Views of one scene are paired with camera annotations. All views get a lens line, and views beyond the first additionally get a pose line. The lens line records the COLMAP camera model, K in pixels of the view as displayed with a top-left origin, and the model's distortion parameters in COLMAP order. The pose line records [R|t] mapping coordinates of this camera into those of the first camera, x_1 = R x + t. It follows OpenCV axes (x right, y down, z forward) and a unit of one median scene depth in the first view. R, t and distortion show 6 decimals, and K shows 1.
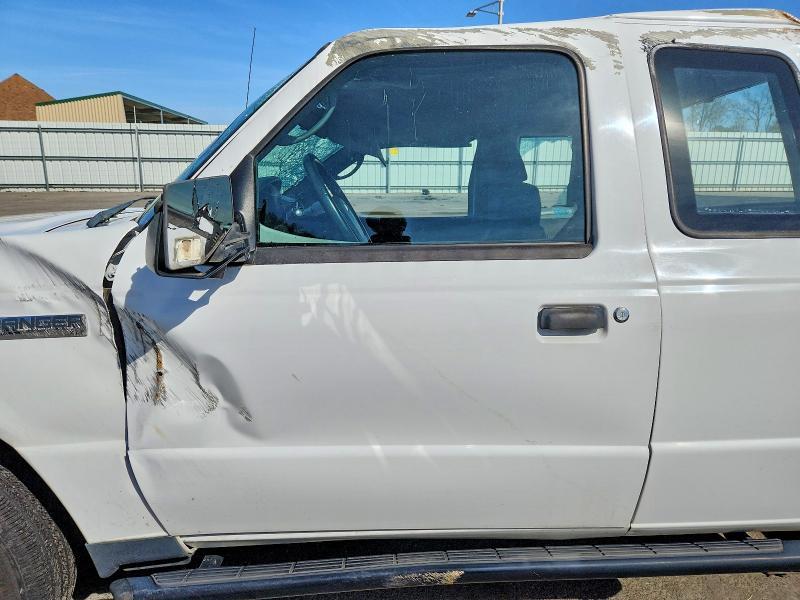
lens RADIAL K [[570.8, 0, 383.6], [0, 570.8, 300.8], [0, 0, 1]] dist [0.081122, -0.064346]
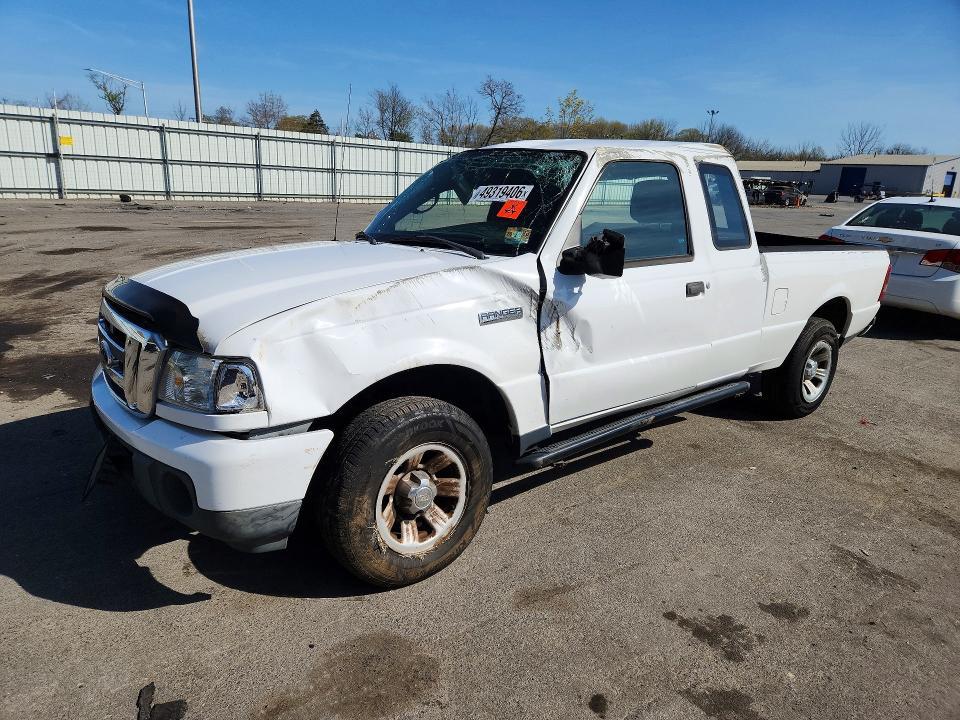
lens RADIAL K [[682.0, 0, 483.6], [0, 682.0, 376.0], [0, 0, 1]] dist [0.213778, -0.273199]
pose [[0.776087, -0.140177, 0.614849, -1.913999], [0.100571, 0.990016, 0.098765, 0.016223], [-0.622555, -0.014814, 0.782436, -0.586877]]
